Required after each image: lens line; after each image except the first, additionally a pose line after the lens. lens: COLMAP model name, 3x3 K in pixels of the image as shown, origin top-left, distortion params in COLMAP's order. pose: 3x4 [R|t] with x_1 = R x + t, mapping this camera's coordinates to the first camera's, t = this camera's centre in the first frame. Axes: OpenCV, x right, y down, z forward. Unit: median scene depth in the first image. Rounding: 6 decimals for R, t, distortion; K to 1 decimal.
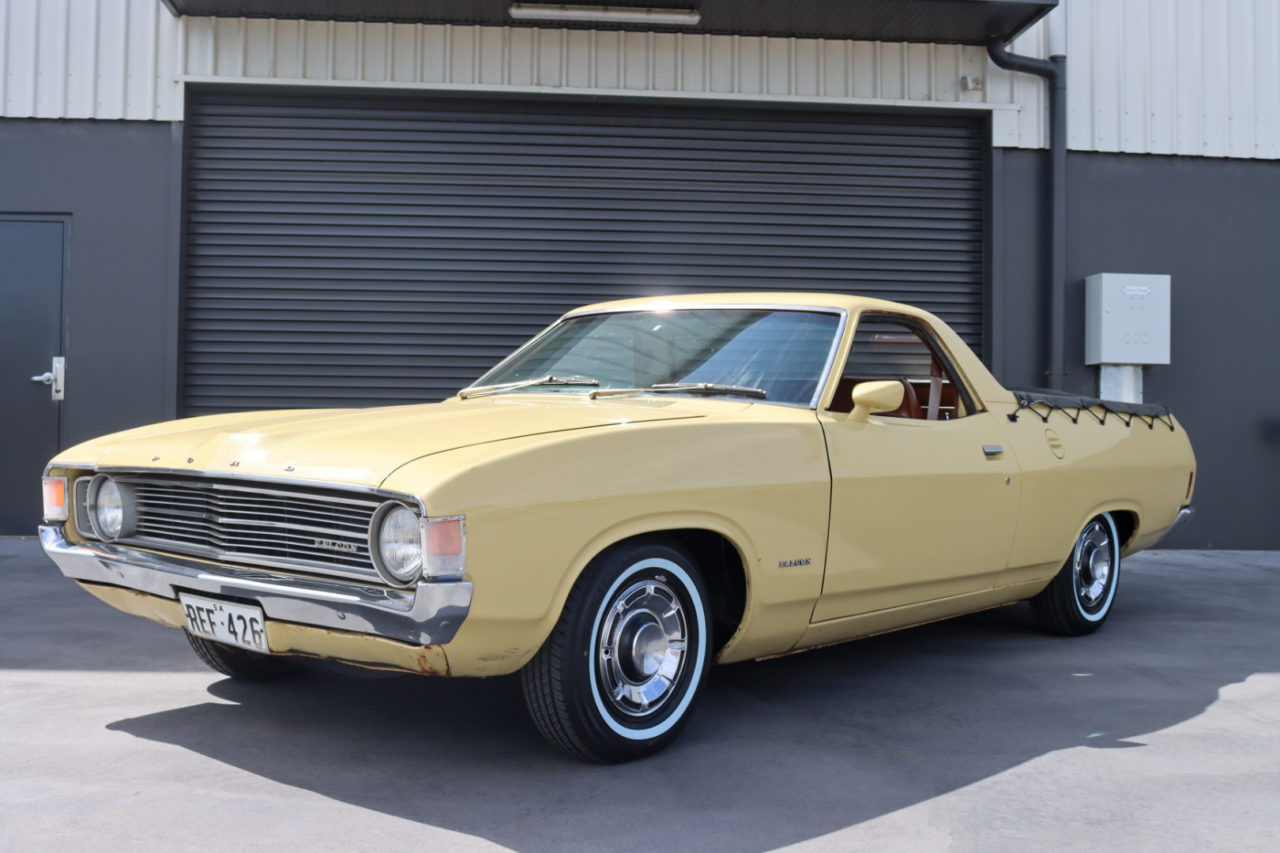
lens RADIAL K [[1462.0, 0, 639.6], [0, 1462.0, 448.3], [0, 0, 1]] dist [-0.076320, 0.043427]
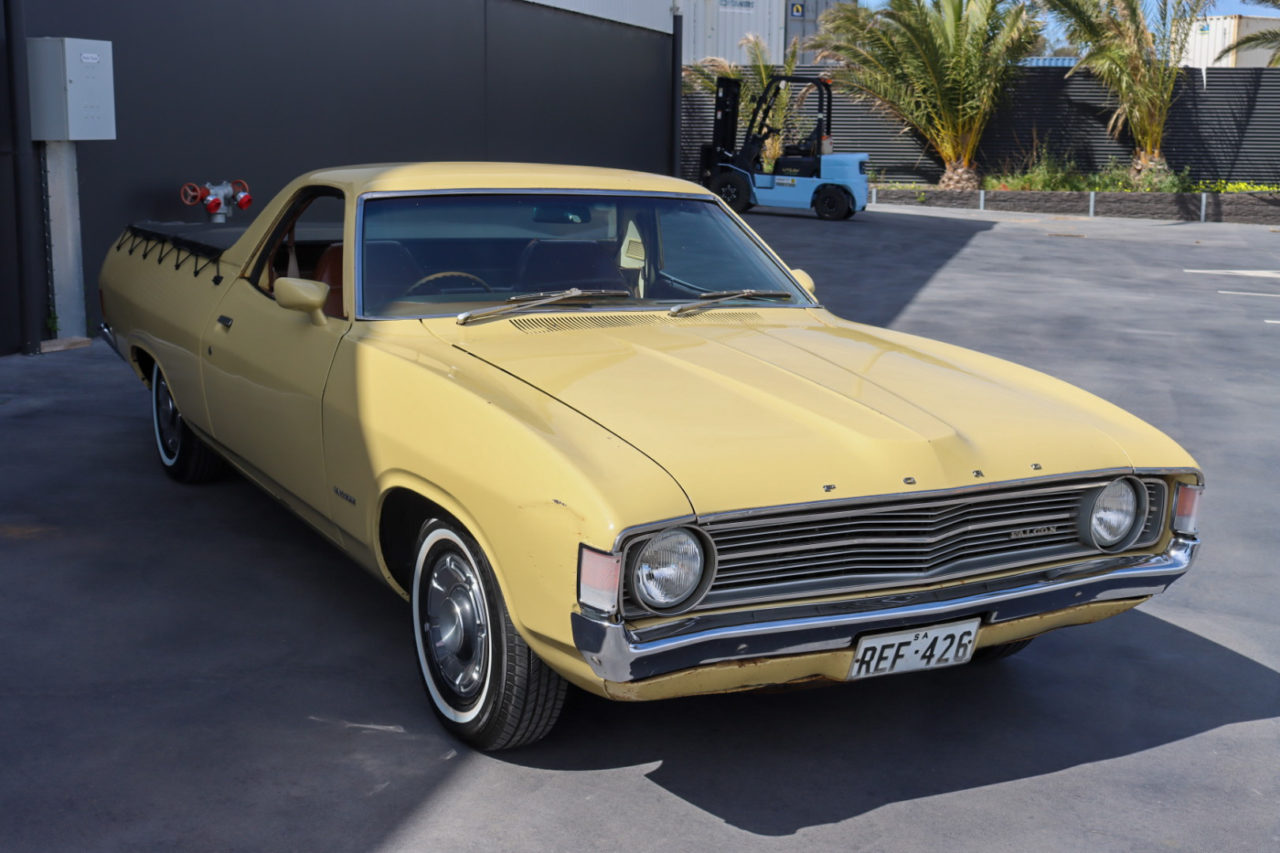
lens RADIAL K [[1587.4, 0, 640.0], [0, 1587.4, 426.5], [0, 0, 1]] dist [-0.073108, 0.000619]
pose [[0.349428, -0.188879, 0.917728, -1.059889], [-0.001314, 0.979371, 0.202066, -0.183288], [-0.936962, -0.071814, 0.341971, 0.737462]]
